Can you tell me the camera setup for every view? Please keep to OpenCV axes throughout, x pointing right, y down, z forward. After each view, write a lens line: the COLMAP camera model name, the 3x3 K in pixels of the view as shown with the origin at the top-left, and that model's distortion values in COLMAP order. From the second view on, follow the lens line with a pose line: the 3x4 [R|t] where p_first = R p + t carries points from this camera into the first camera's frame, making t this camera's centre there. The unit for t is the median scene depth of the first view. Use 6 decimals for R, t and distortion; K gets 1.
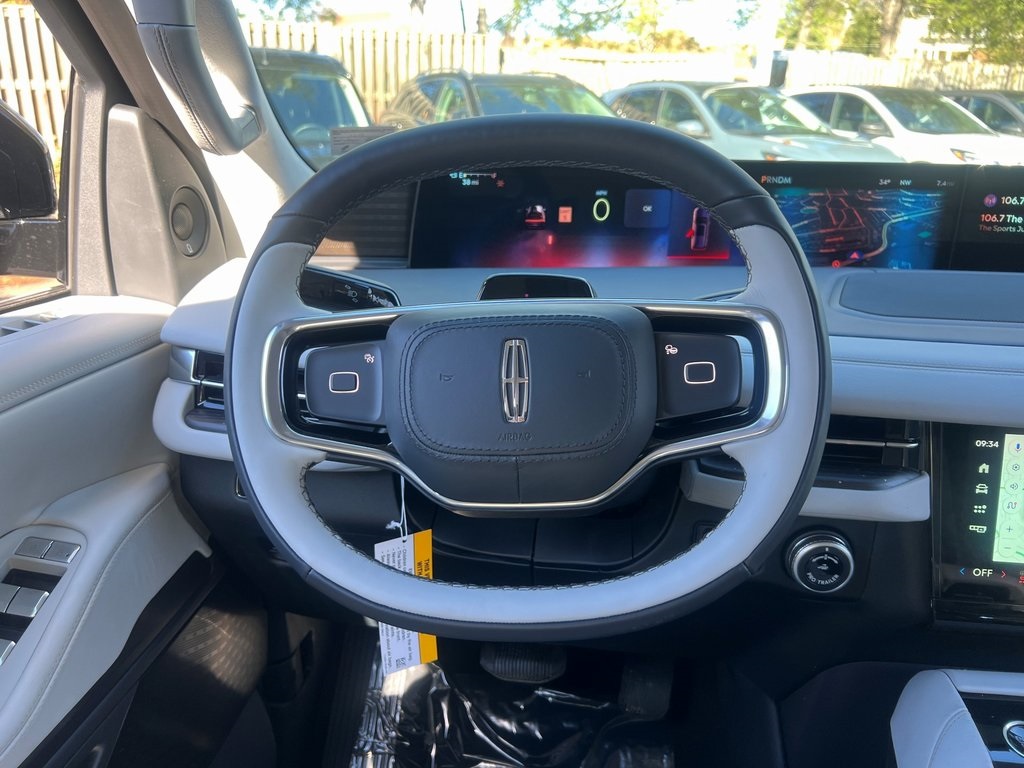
lens RADIAL K [[793.6, 0, 500.7], [0, 793.6, 366.2], [0, 0, 1]] dist [-0.007736, 0.004892]
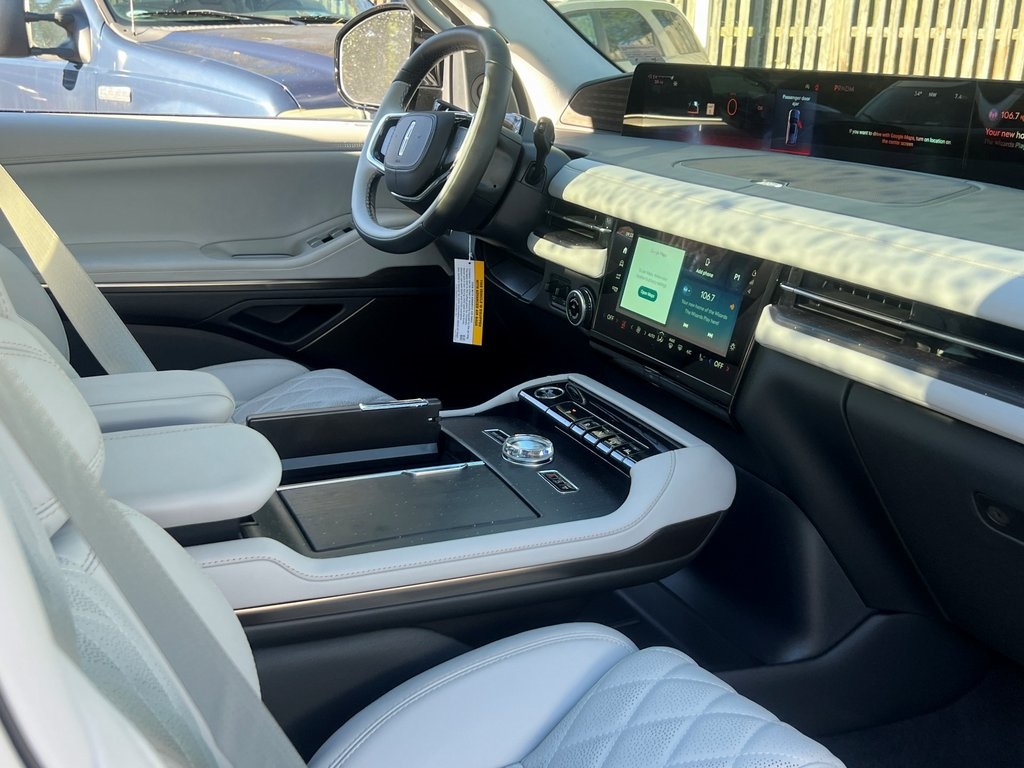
lens RADIAL K [[1085.7, 0, 513.7], [0, 1085.7, 384.9], [0, 0, 1]] dist [-0.018826, 0.000000]
pose [[0.545138, 0.250747, -0.799969, 2.305869], [-0.268135, 0.956249, 0.117012, 0.195072], [0.794310, 0.150712, 0.588522, -0.393040]]
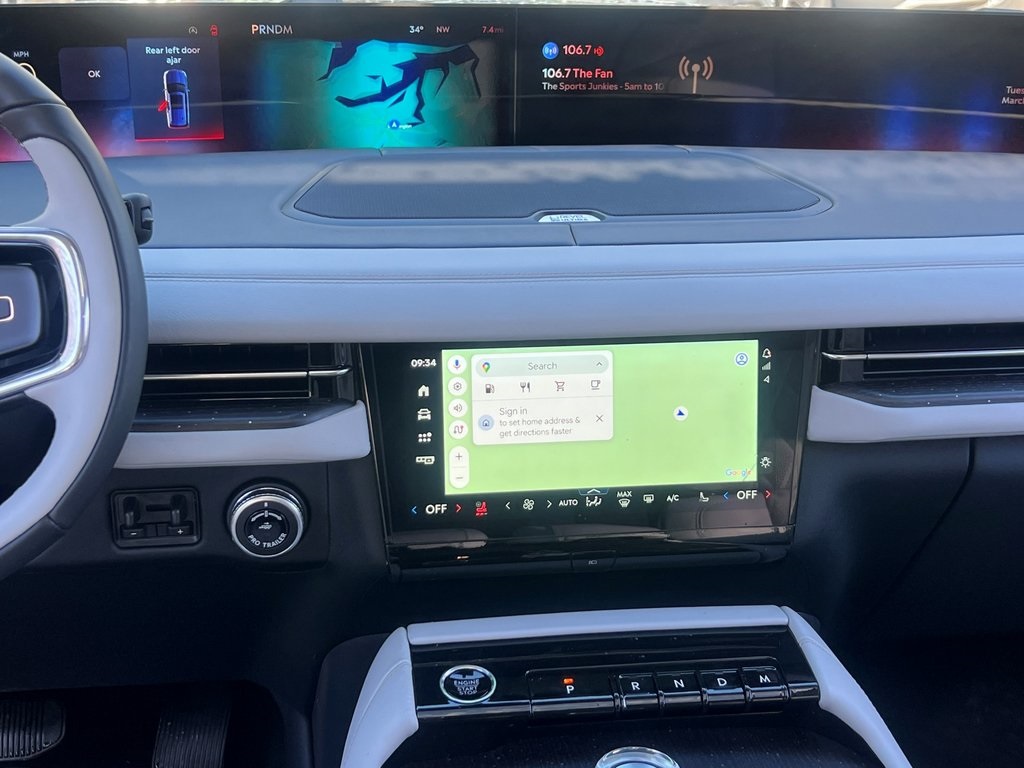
lens RADIAL K [[1398.6, 0, 509.7], [0, 1398.6, 379.2], [0, 0, 1]] dist [0.113088, 0.000000]
pose [[0.964516, -0.089512, 0.248389, 0.324766], [0.072641, 0.994436, 0.076293, 0.004719], [-0.253836, -0.055543, 0.965651, -0.531042]]
